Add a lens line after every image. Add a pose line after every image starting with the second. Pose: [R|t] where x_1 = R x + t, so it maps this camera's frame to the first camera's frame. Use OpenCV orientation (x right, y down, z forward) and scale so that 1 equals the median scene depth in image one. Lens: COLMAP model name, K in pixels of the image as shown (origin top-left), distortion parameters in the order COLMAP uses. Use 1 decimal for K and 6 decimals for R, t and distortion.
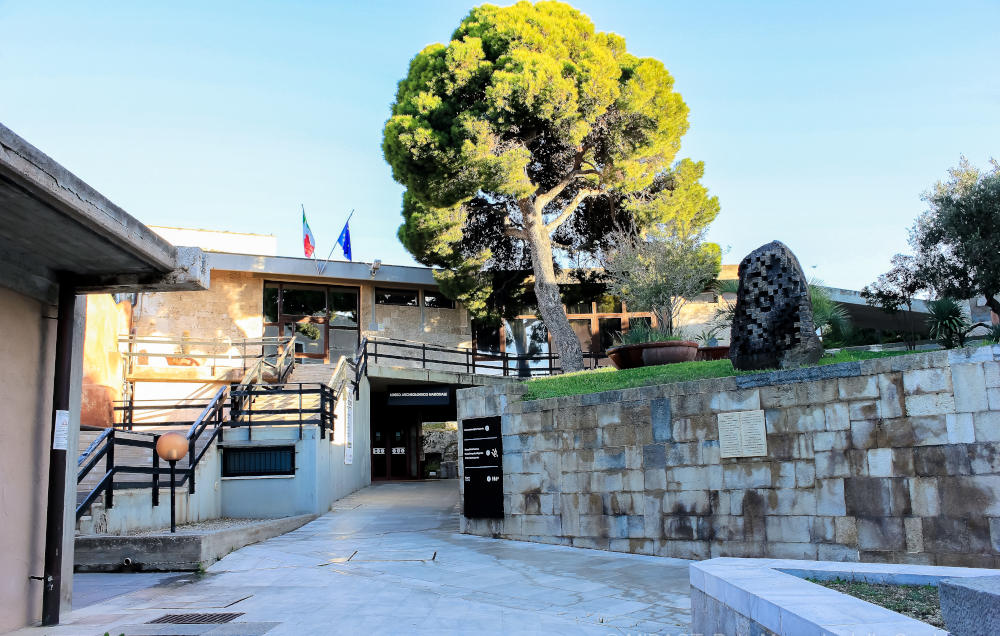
lens RADIAL K [[915.1, 0, 500.0], [0, 915.1, 318.0], [0, 0, 1]] dist [-0.010956, -0.002905]
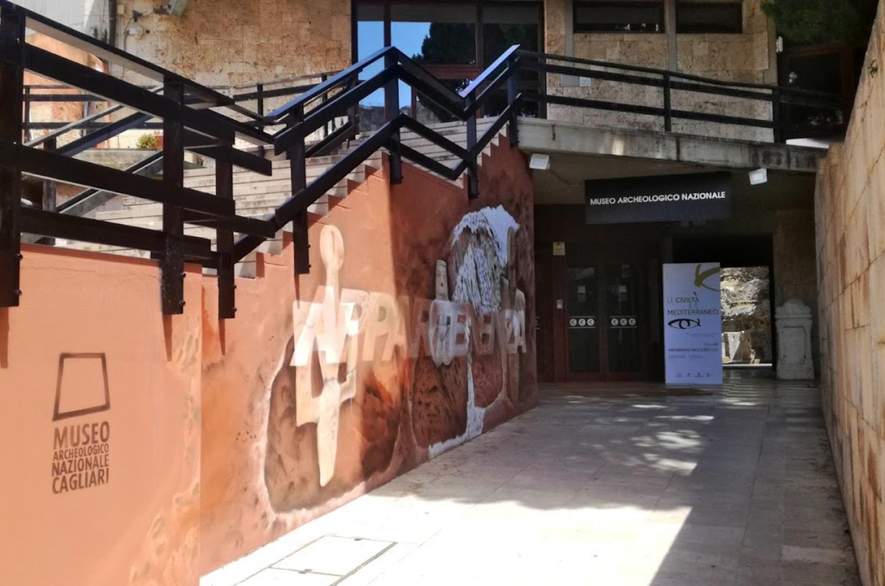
lens RADIAL K [[846.7, 0, 442.5], [0, 846.7, 293.0], [0, 0, 1]] dist [0.000068, -0.002382]
pose [[0.929173, -0.006989, -0.369579, -0.068904], [0.054497, 0.991486, 0.118263, 0.147718], [0.365606, -0.130027, 0.921643, 1.145440]]
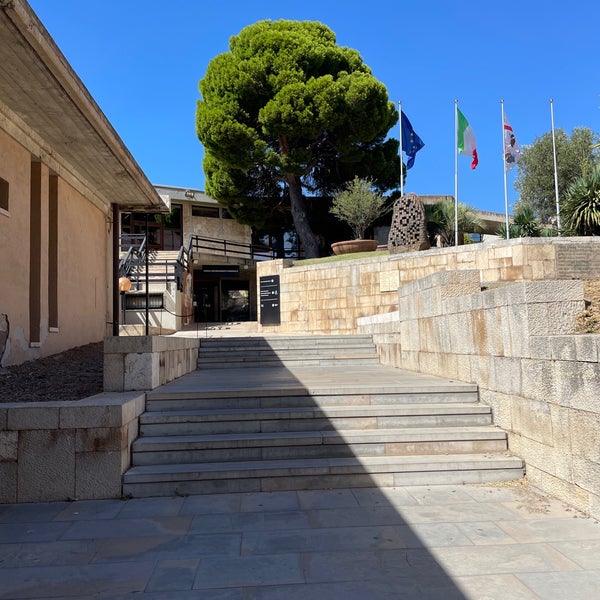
lens RADIAL K [[658.1, 0, 300.0], [0, 658.1, 300.0], [0, 0, 1]] dist [0.155068, 0.000684]
pose [[0.997580, 0.012481, 0.068396, -0.051307], [-0.020006, 0.993679, 0.110462, -0.001053], [-0.066585, -0.111563, 0.991524, -0.461365]]
